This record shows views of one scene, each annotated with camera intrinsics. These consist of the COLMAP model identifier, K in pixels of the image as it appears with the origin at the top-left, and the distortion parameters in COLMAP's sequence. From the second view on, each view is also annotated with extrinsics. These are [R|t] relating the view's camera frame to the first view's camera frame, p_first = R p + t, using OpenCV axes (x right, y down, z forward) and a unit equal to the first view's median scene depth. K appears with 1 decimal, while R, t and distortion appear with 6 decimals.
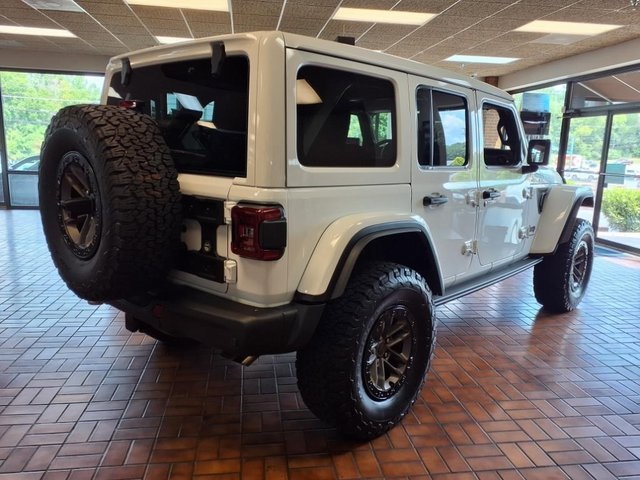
lens RADIAL K [[514.5, 0, 320.0], [0, 514.5, 240.0], [0, 0, 1]] dist [0.050291, -0.069367]
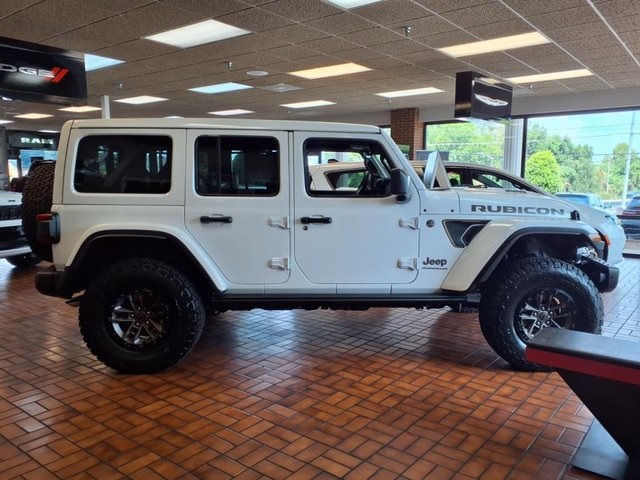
lens RADIAL K [[501.9, 0, 320.0], [0, 501.9, 240.0], [0, 0, 1]] dist [0.085655, 0.000108]
pose [[0.686785, 0.060653, -0.724326, 1.196861], [-0.110374, 0.993659, -0.021447, -0.024350], [0.718432, 0.094676, 0.689124, 0.272687]]
